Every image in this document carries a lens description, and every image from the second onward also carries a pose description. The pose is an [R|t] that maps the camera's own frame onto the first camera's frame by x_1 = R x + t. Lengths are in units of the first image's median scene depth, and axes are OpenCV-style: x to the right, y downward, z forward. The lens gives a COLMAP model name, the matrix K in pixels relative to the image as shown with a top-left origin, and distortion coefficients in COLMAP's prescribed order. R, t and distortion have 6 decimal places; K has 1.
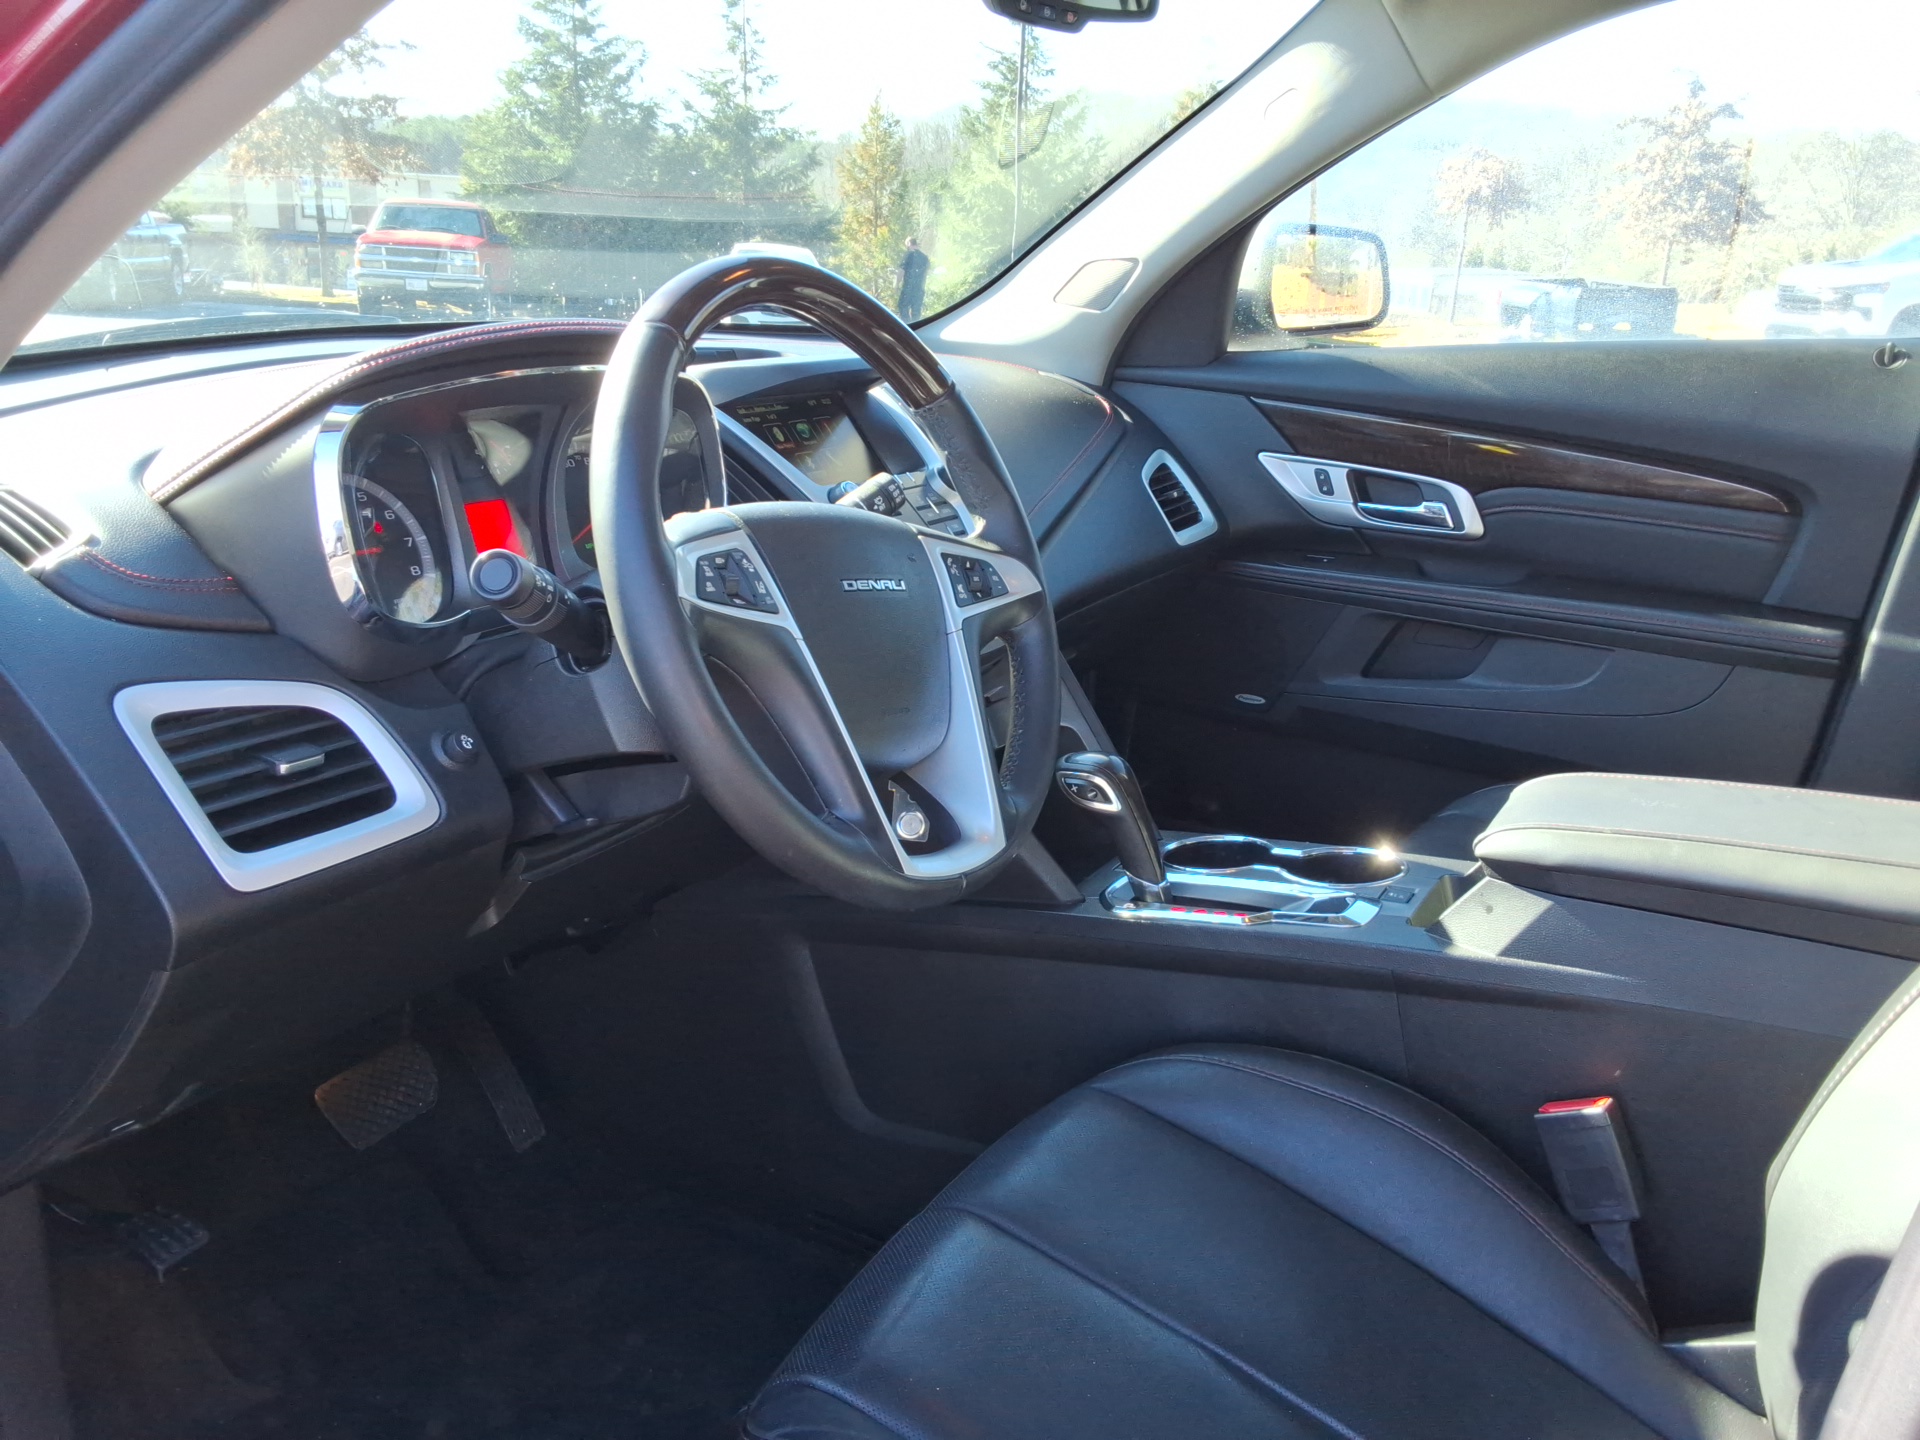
lens RADIAL K [[1536.9, 0, 979.8], [0, 1536.9, 715.4], [0, 0, 1]] dist [0.104056, -0.162668]
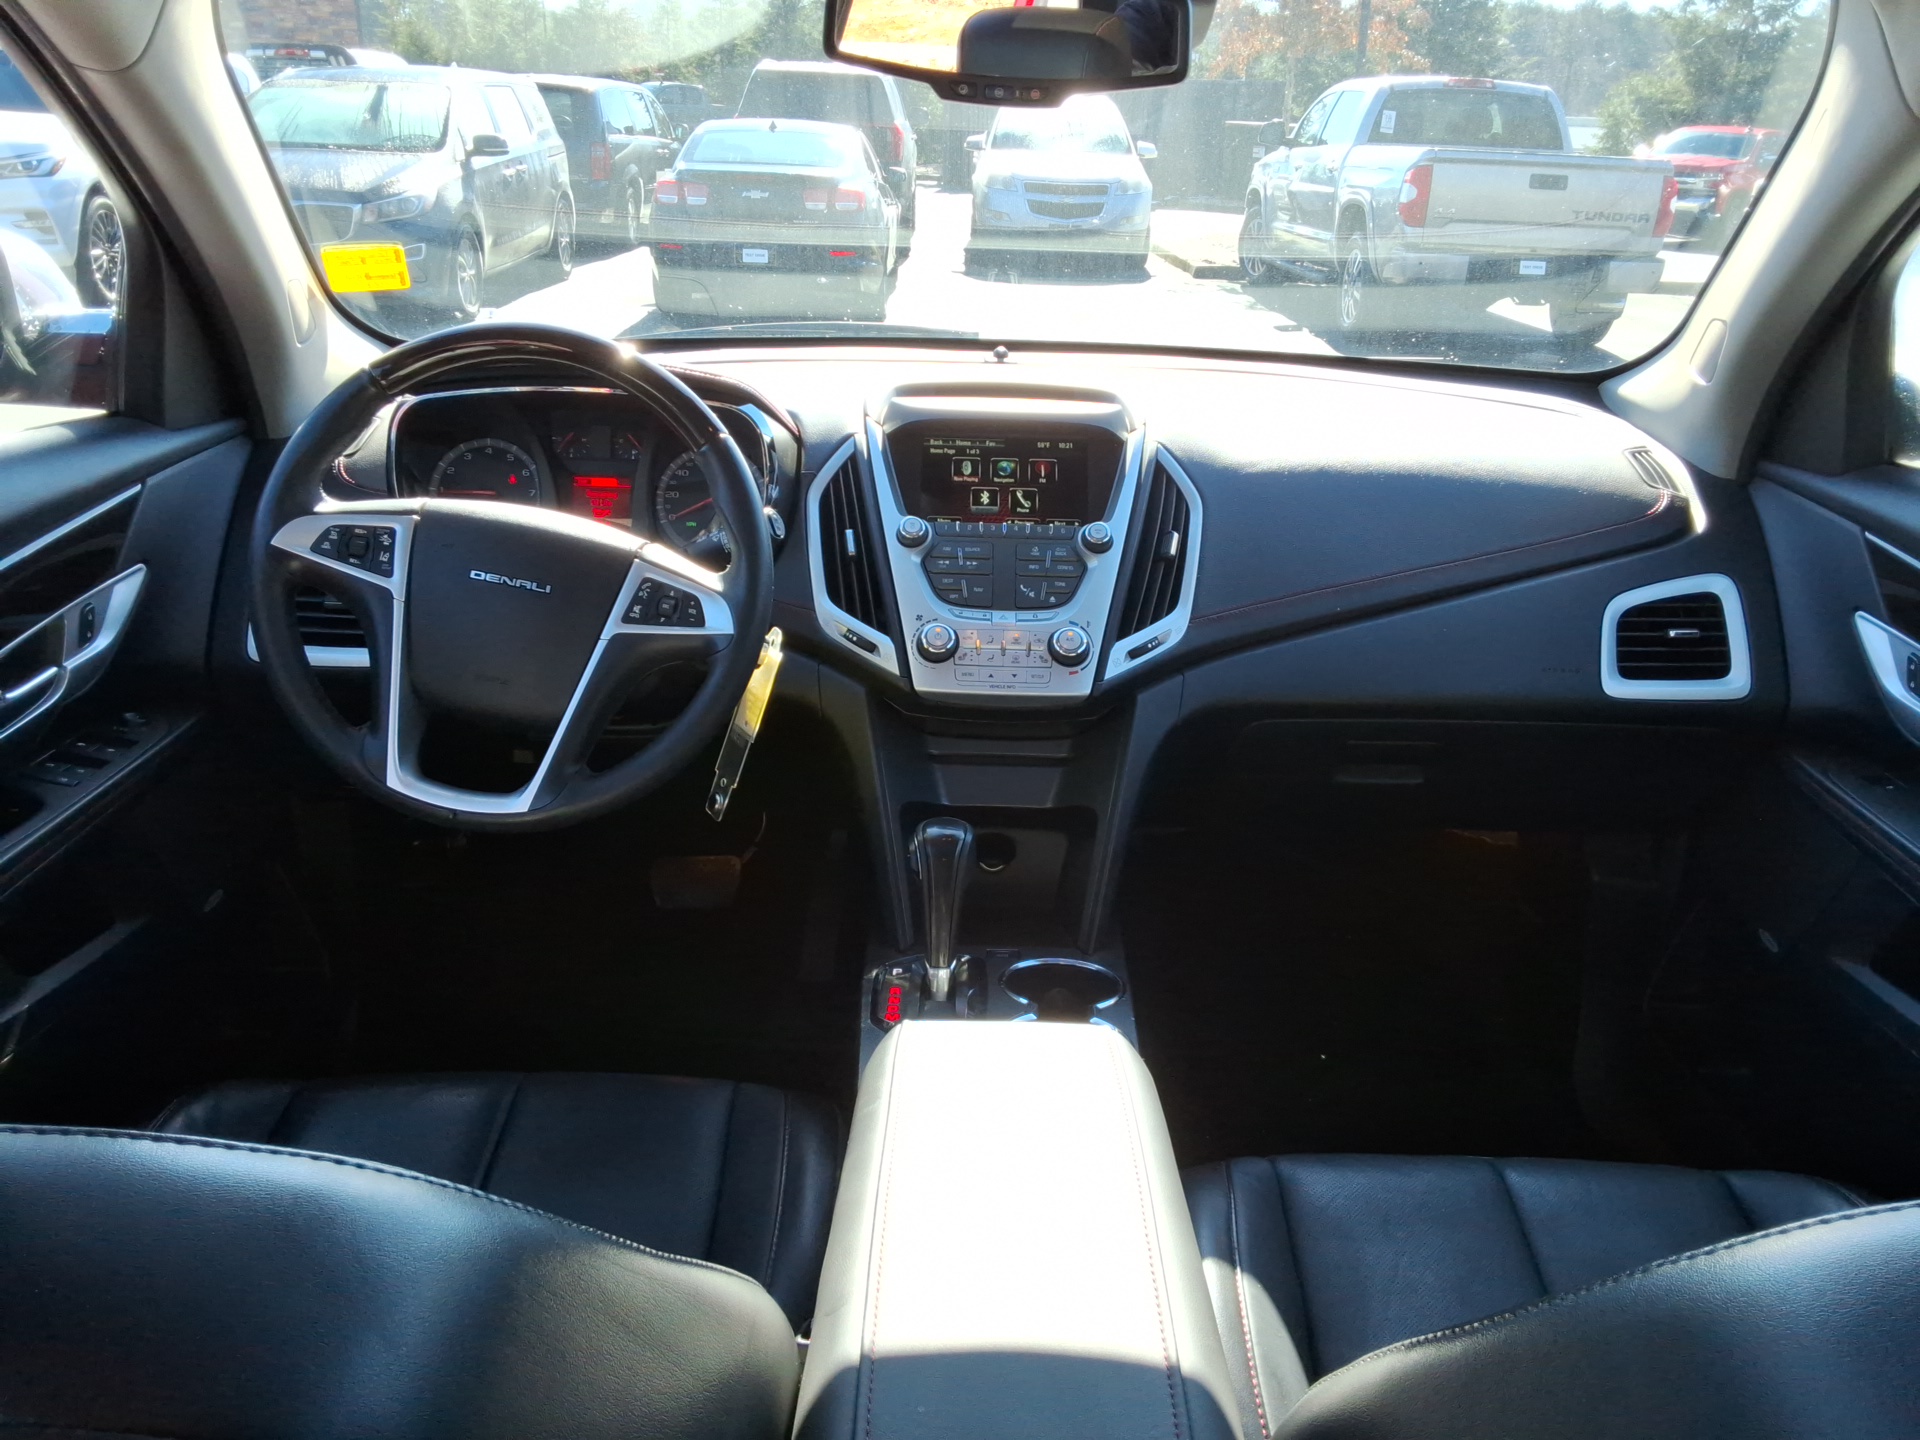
lens RADIAL K [[1536.9, 0, 980.6], [0, 1536.9, 708.5], [0, 0, 1]] dist [0.104056, -0.162668]
pose [[0.499076, 0.284444, -0.818545, 0.037872], [-0.262465, 0.949841, 0.170041, -0.009521], [0.825854, 0.129976, 0.548699, 0.019306]]
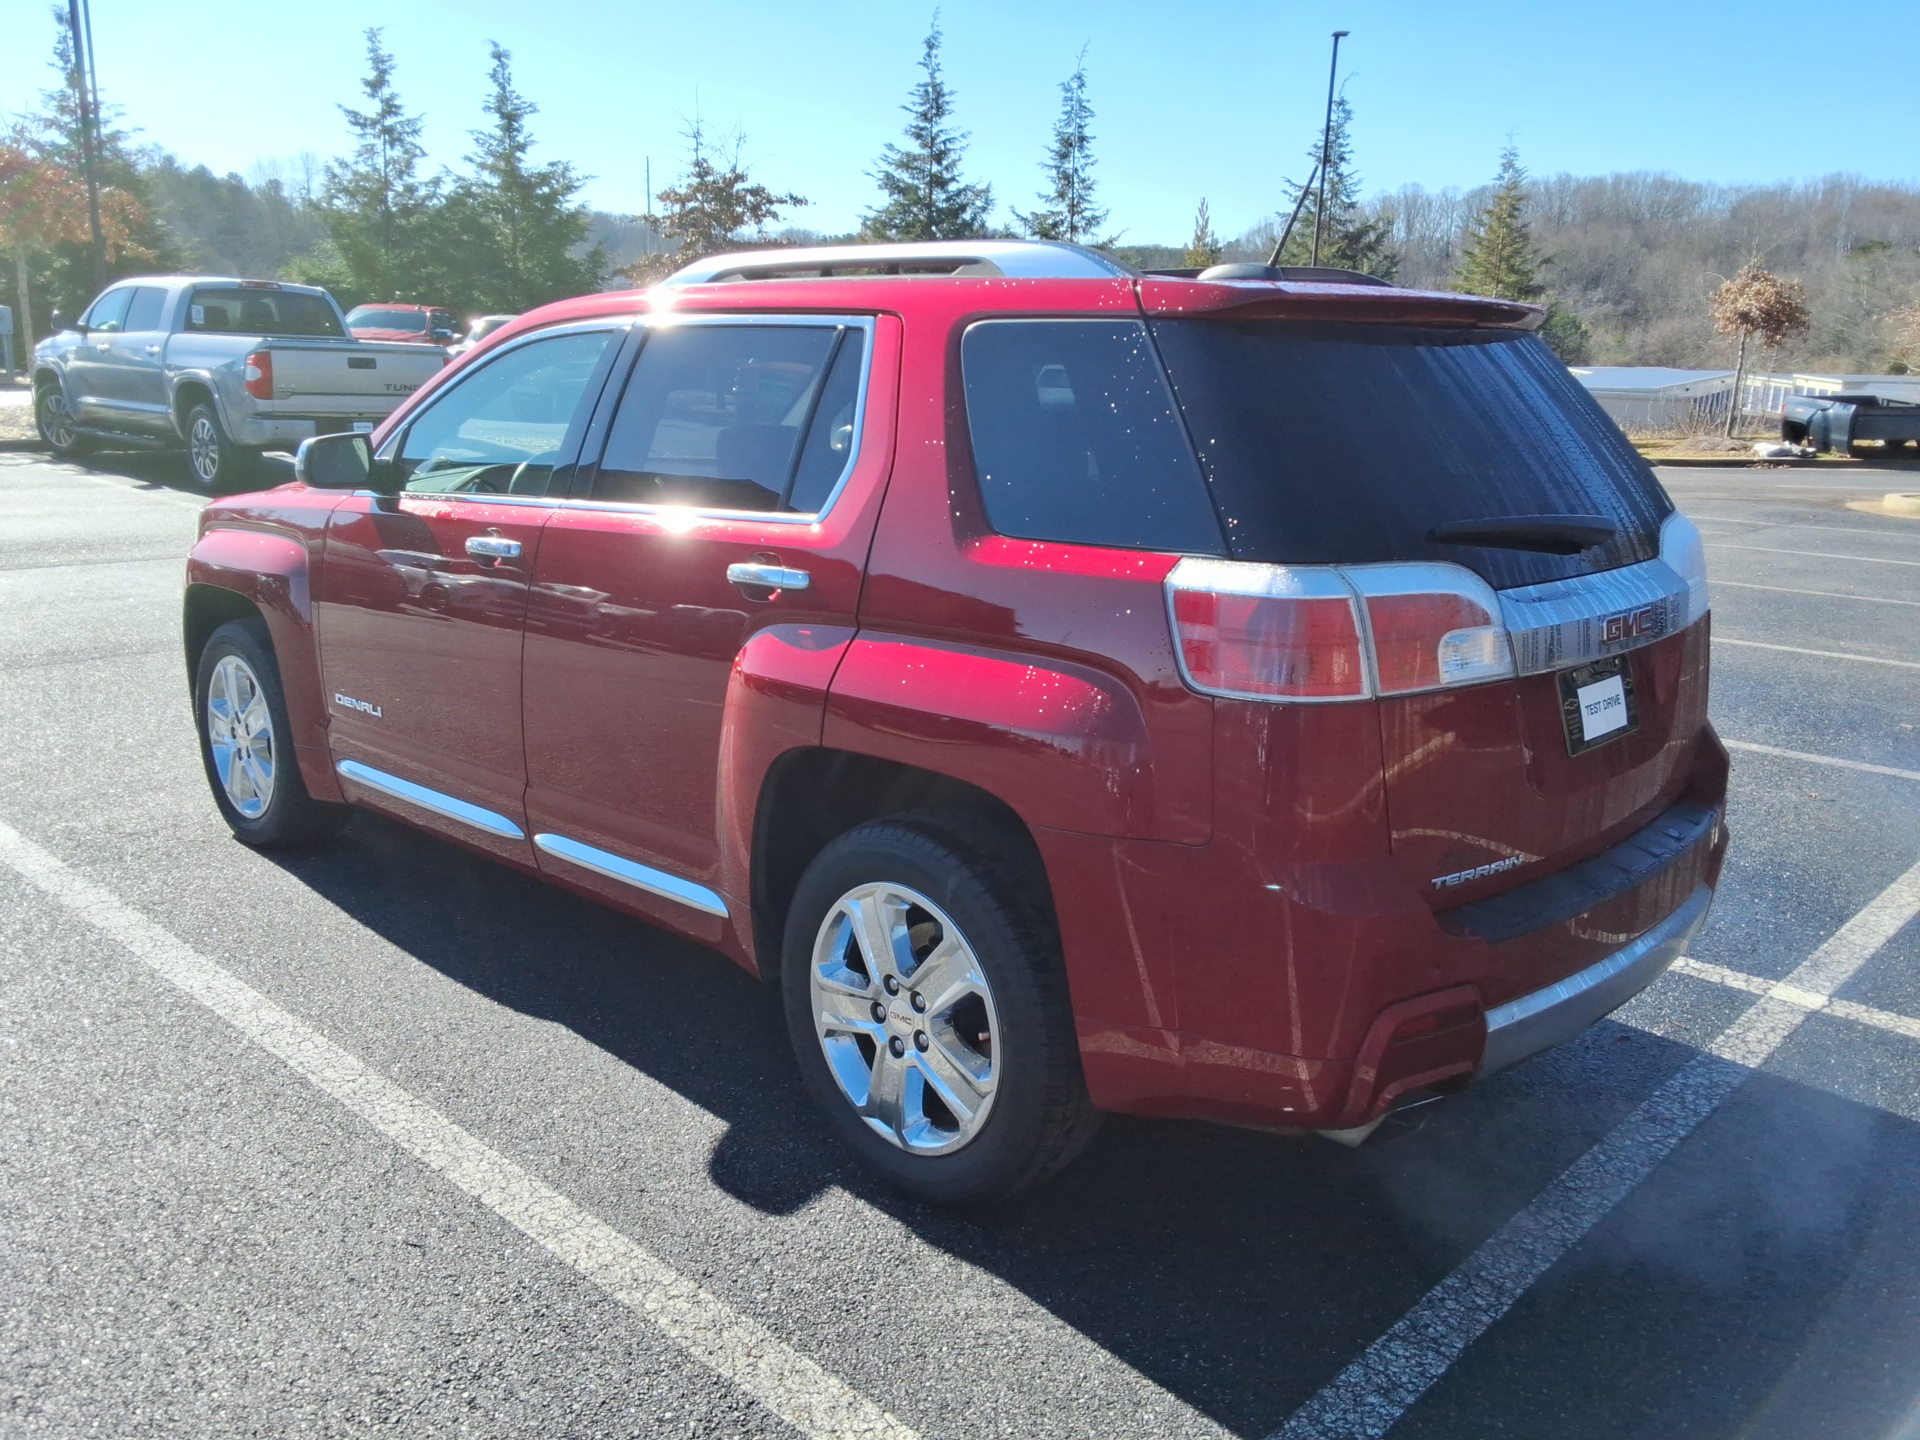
lens RADIAL K [[1536.9, 0, 973.9], [0, 1536.9, 714.4], [0, 0, 1]] dist [0.104056, -0.162668]
pose [[0.970463, 0.055773, -0.234715, 0.070410], [-0.070192, 0.996096, -0.053529, 0.021658], [0.230813, 0.068423, 0.970589, -0.105384]]
